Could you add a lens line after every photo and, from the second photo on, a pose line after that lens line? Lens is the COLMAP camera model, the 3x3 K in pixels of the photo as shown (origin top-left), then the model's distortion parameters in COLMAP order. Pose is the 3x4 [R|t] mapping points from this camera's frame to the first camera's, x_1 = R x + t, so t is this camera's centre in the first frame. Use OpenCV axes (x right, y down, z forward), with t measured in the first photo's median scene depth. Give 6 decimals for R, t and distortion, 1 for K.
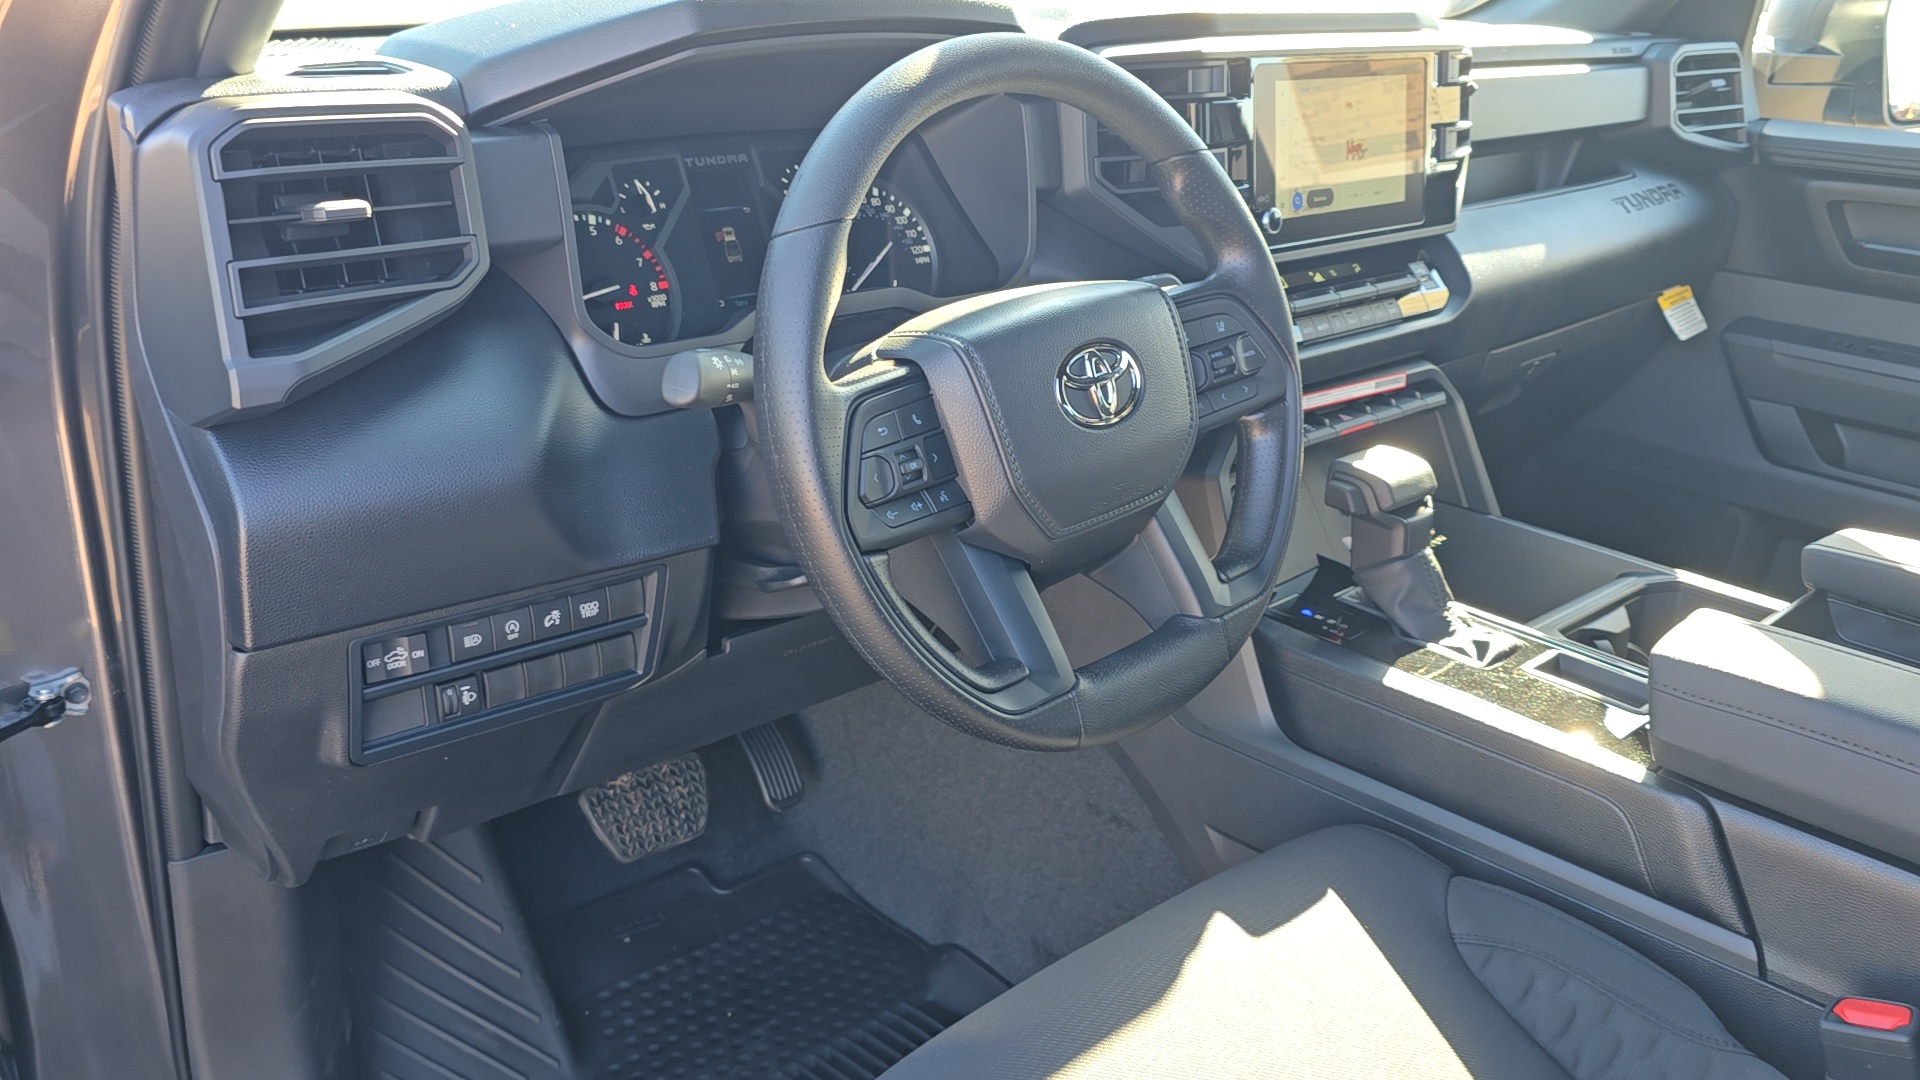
lens RADIAL K [[1594.9, 0, 976.1], [0, 1594.9, 536.9], [0, 0, 1]] dist [-0.022836, 0.033184]
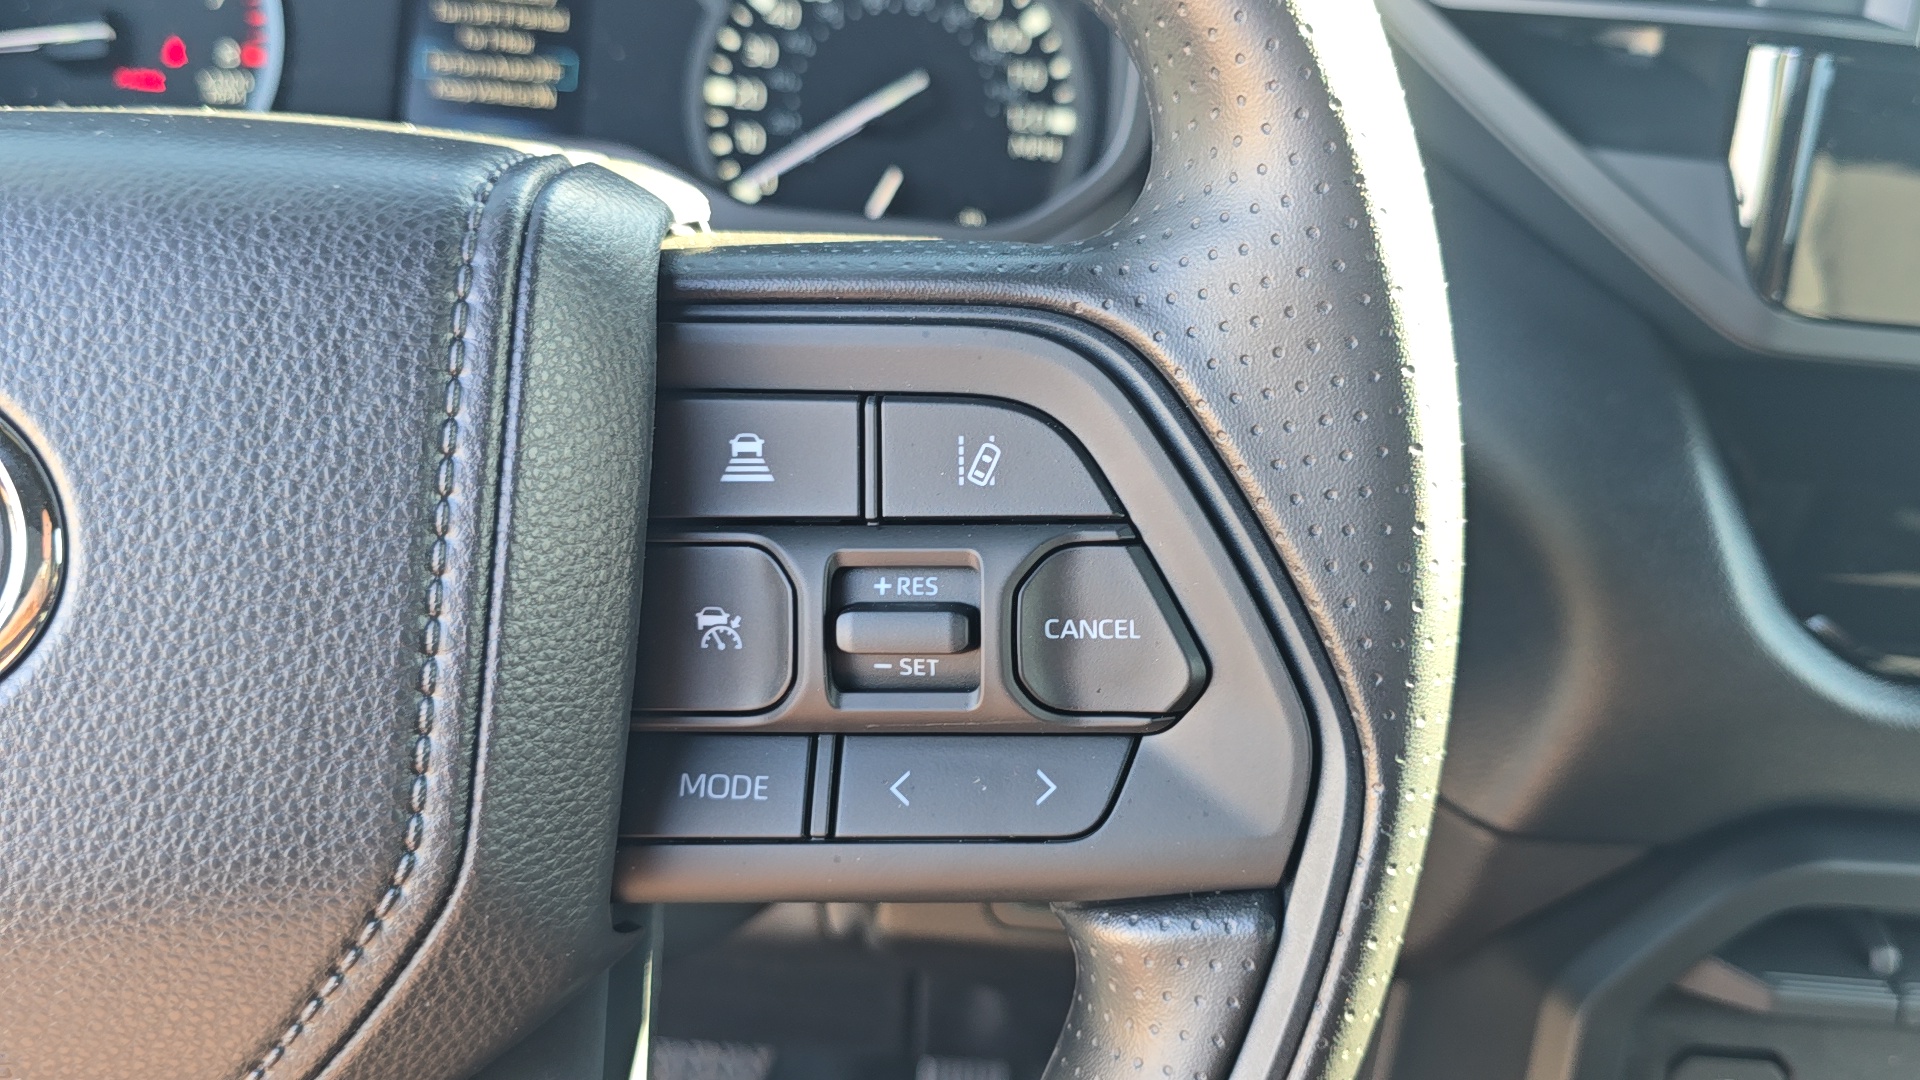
lens RADIAL K [[1693.4, 0, 960.0], [0, 1693.4, 540.0], [0, 0, 1]] dist [-0.041943, 0.003049]
pose [[0.729306, 0.293145, -0.618207, 0.257006], [-0.294260, 0.950117, 0.103390, -0.130958], [0.617677, 0.106511, 0.779186, 0.740363]]
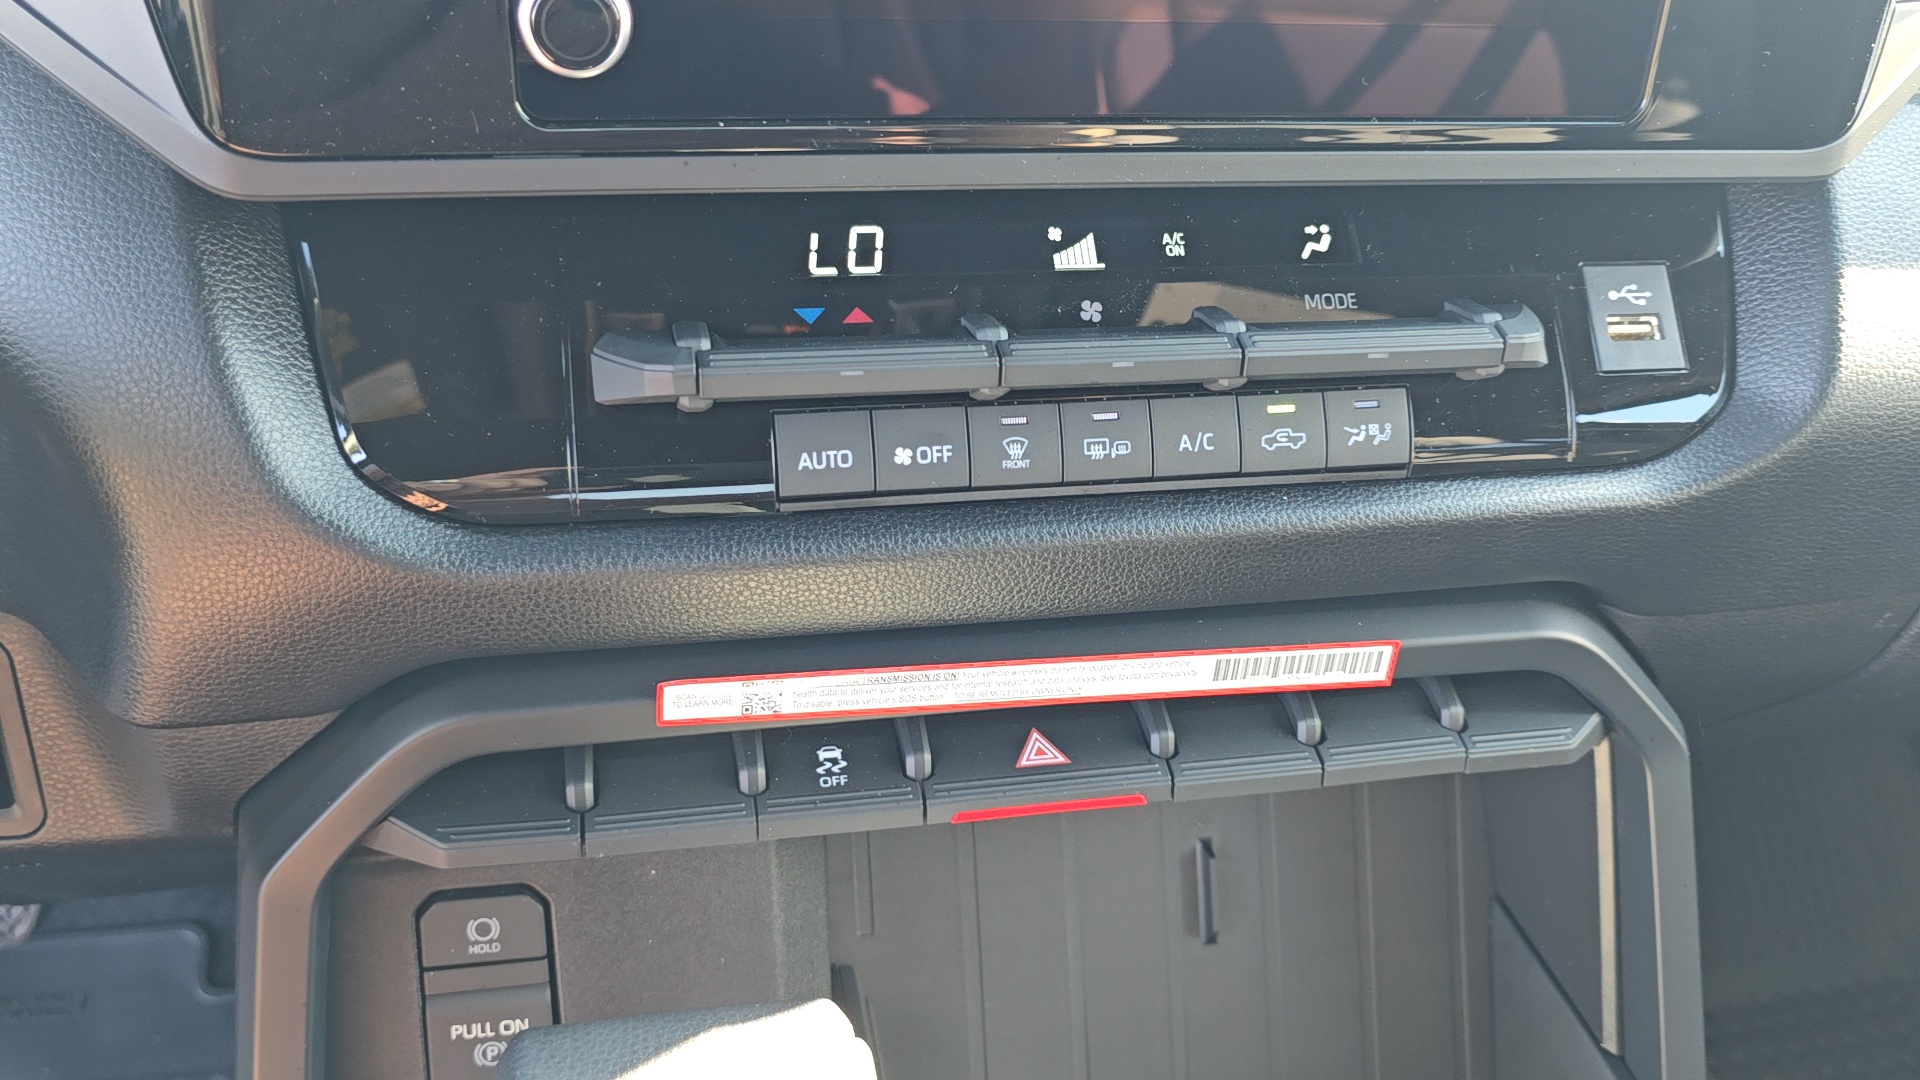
lens RADIAL K [[1594.9, 0, 976.1], [0, 1594.9, 536.9], [0, 0, 1]] dist [-0.022836, 0.033184]
pose [[0.843801, 0.318888, -0.431637, 0.401439], [-0.221208, 0.939475, 0.261635, -0.222154], [0.488944, -0.125287, 0.863271, 0.899463]]
